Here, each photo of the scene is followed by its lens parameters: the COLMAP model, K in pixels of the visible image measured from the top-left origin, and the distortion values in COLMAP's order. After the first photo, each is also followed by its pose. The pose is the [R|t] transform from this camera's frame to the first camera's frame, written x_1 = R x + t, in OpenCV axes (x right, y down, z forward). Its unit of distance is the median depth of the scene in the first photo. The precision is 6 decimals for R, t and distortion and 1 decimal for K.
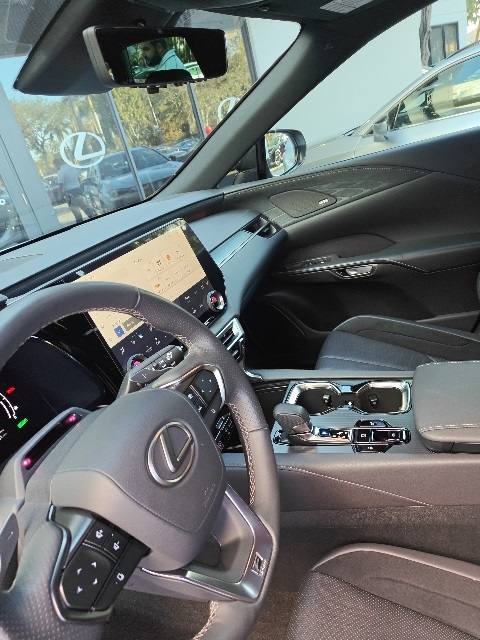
lens RADIAL K [[425.2, 0, 243.1], [0, 425.2, 322.2], [0, 0, 1]] dist [0.000231, -0.004838]
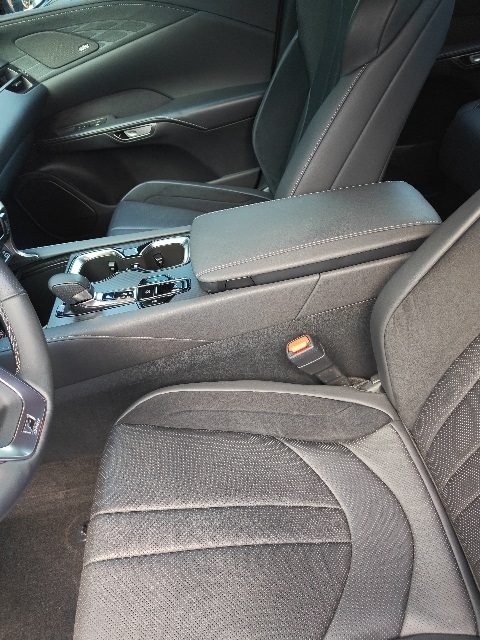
lens RADIAL K [[425.2, 0, 243.1], [0, 425.2, 322.2], [0, 0, 1]] dist [0.000231, -0.004838]
pose [[0.915128, -0.198246, 0.351055, 0.084851], [0.107363, 0.959141, 0.261768, 0.066821], [-0.388605, -0.201861, 0.899021, -0.004285]]
